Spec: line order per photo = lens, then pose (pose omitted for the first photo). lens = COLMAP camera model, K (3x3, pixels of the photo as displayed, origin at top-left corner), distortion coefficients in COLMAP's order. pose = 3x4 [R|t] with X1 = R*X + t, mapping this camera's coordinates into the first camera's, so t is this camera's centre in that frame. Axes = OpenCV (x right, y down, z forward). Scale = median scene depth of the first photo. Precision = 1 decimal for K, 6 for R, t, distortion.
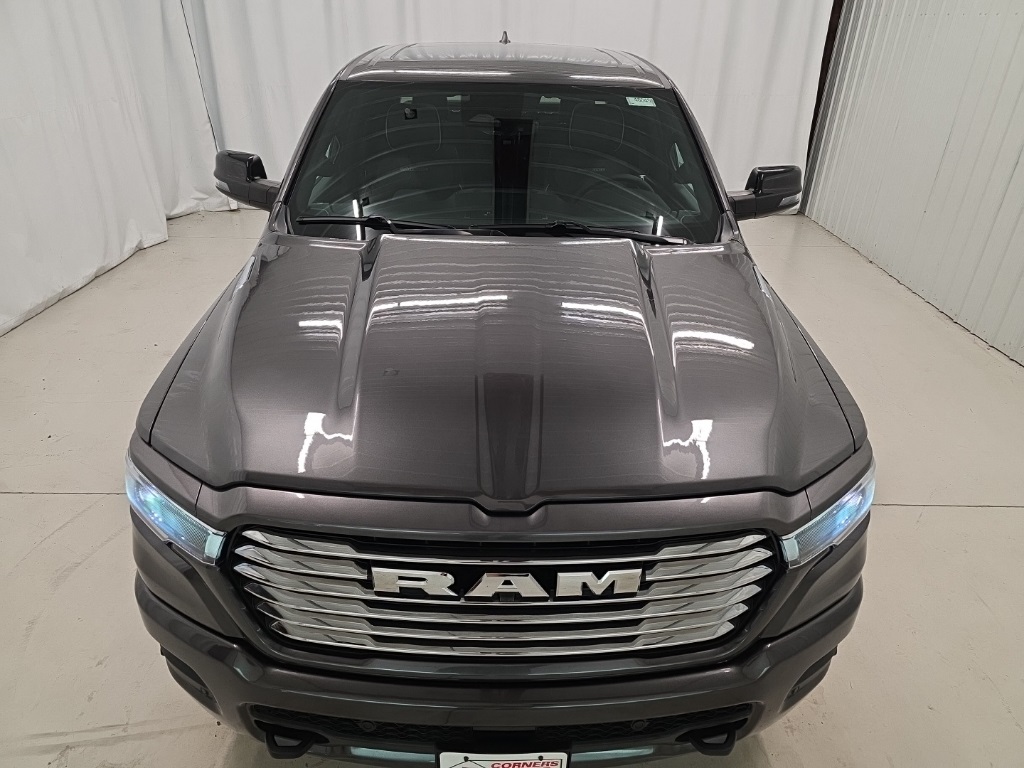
lens RADIAL K [[686.7, 0, 512.0], [0, 686.7, 384.0], [0, 0, 1]] dist [0.012032, -0.002906]
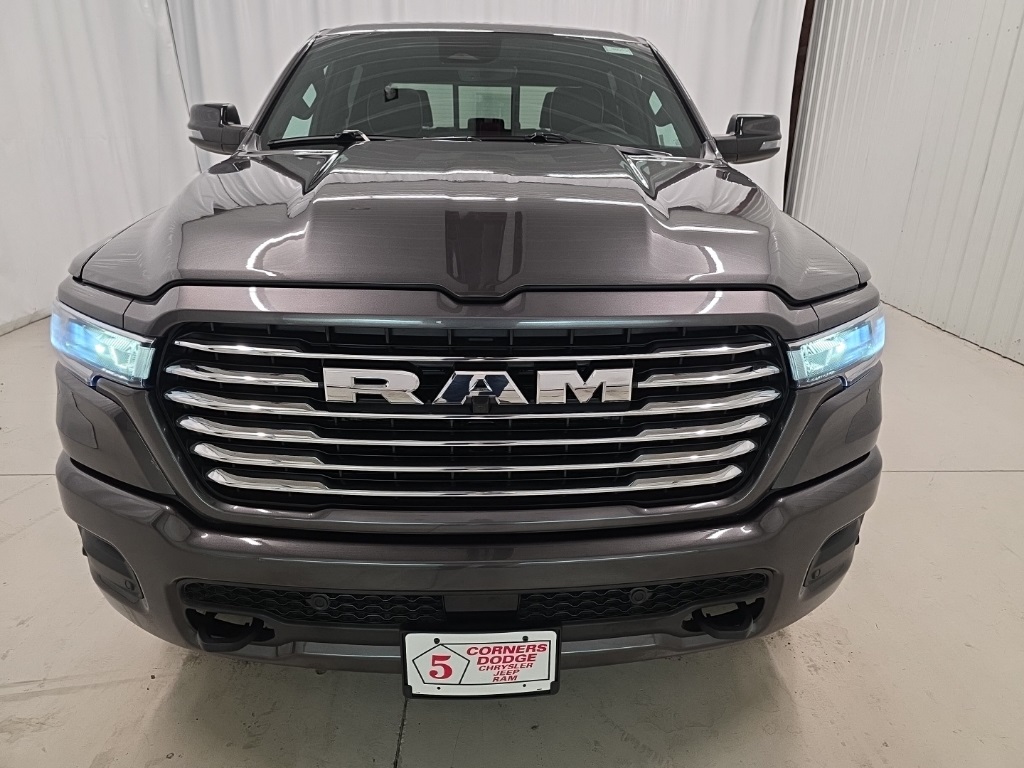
lens RADIAL K [[682.1, 0, 520.8], [0, 682.1, 383.4], [0, 0, 1]] dist [0.040633, -0.032651]
pose [[0.999579, -0.014375, 0.025209, 0.019521], [0.017871, 0.989355, -0.144423, 0.355000], [-0.022865, 0.144813, 0.989195, 0.120666]]
